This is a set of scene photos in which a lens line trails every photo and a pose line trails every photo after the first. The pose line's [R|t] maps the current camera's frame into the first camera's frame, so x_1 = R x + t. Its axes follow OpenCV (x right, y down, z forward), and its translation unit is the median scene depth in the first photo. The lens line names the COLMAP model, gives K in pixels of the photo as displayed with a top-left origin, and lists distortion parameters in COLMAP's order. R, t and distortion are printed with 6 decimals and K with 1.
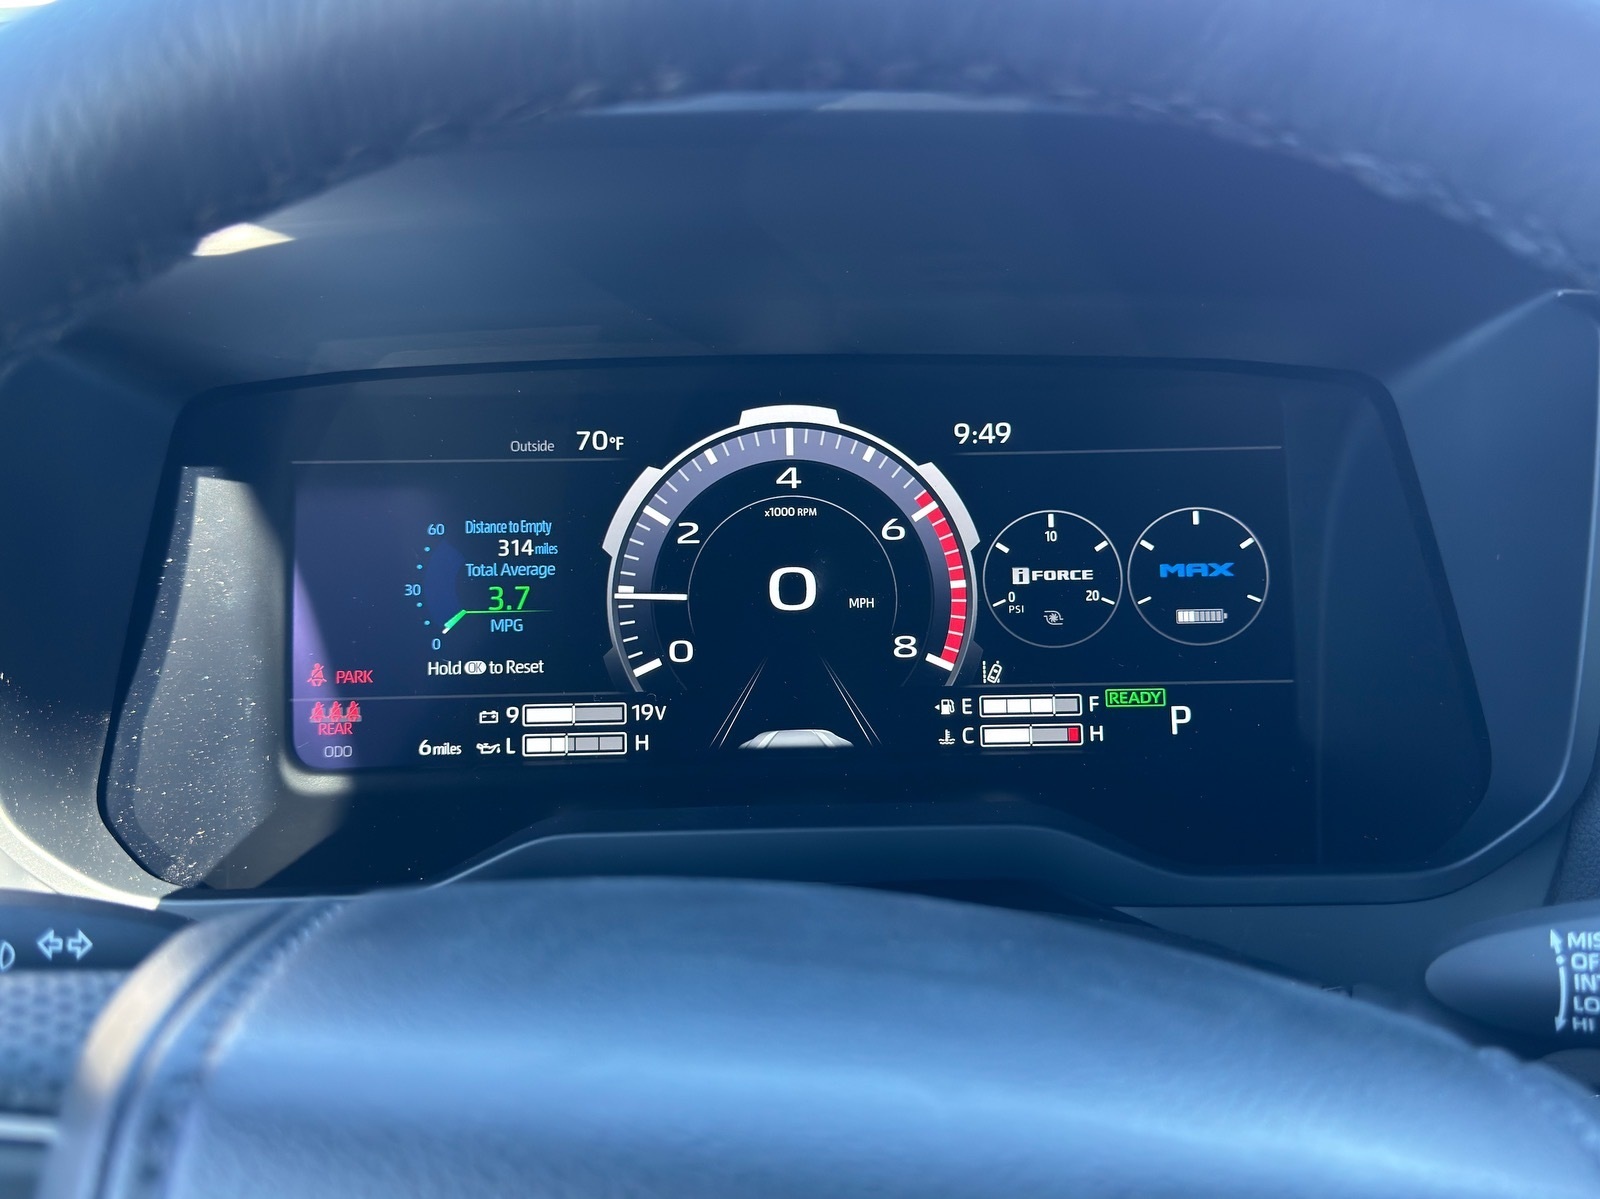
lens RADIAL K [[1581.5, 0, 800.0], [0, 1581.5, 599.5], [0, 0, 1]] dist [0.193695, -0.388273]
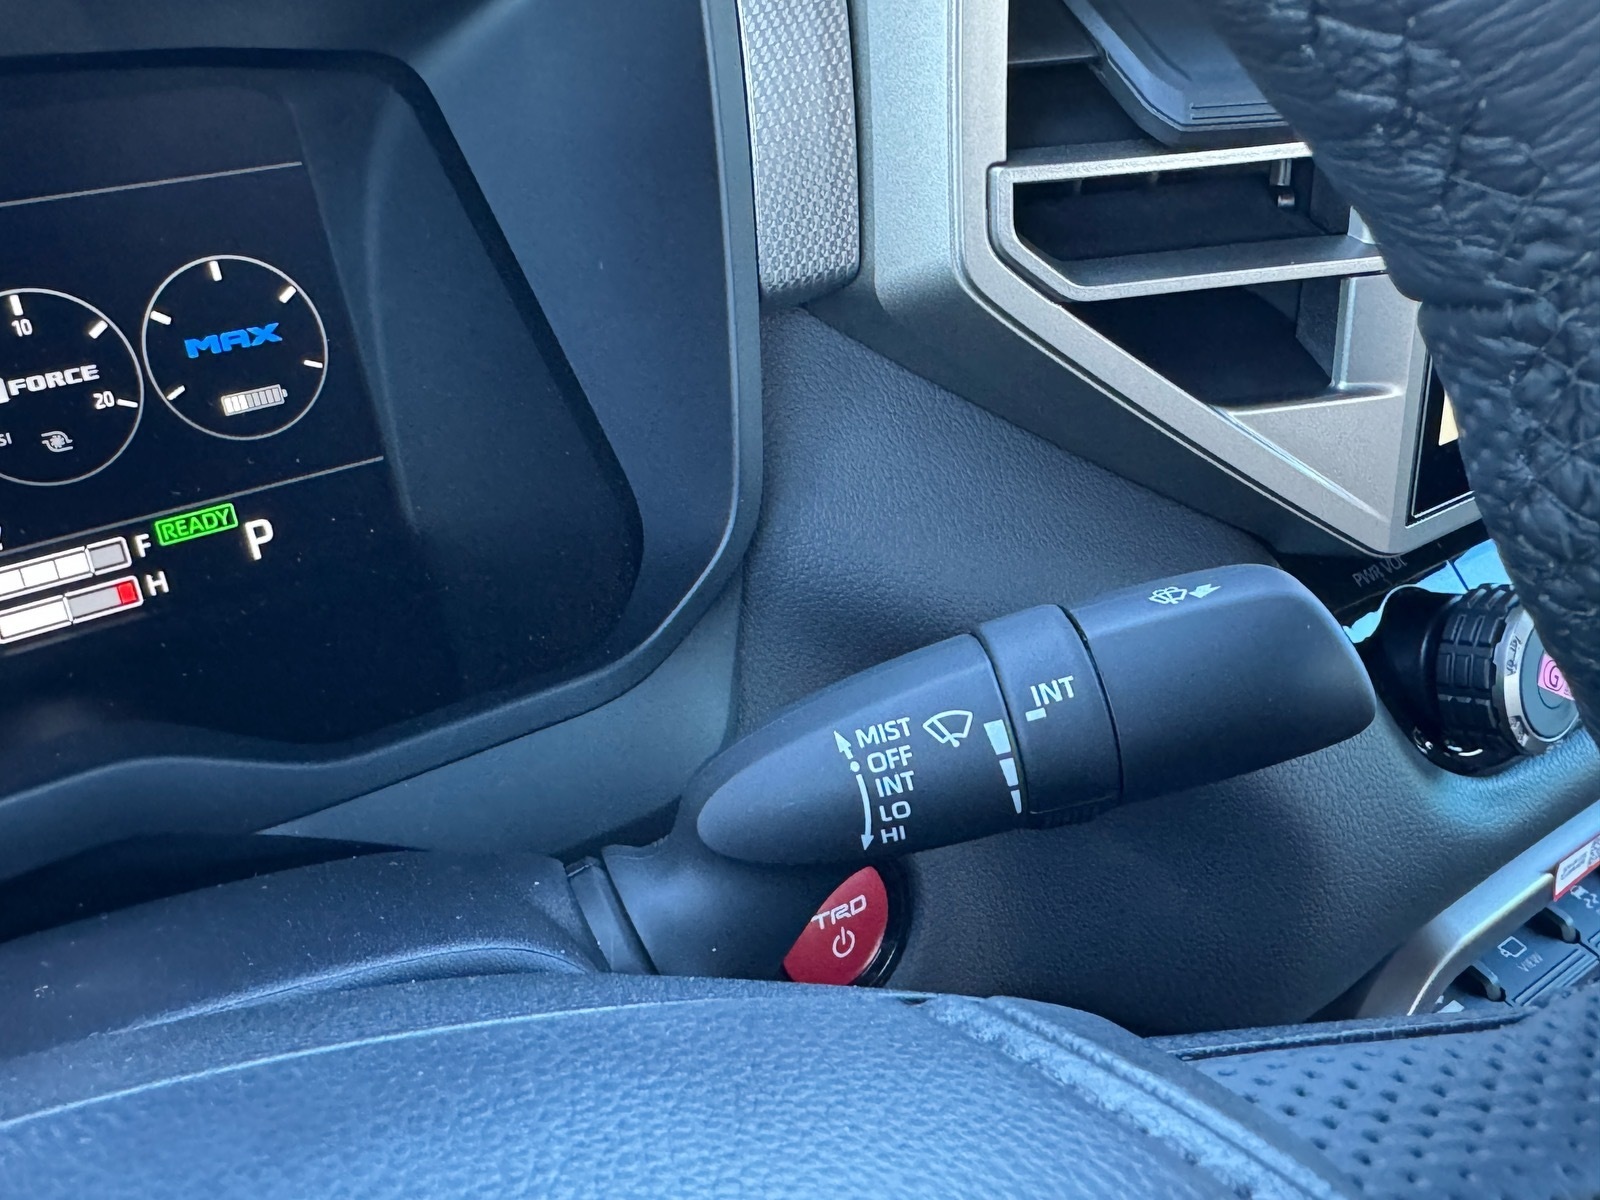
lens RADIAL K [[1532.3, 0, 695.9], [0, 1532.3, 602.4], [0, 0, 1]] dist [0.001105, 0.000232]
pose [[0.822892, -0.260800, 0.504808, 0.029919], [0.171051, 0.960929, 0.217615, -0.019704], [-0.541839, -0.092726, 0.835352, 0.265913]]
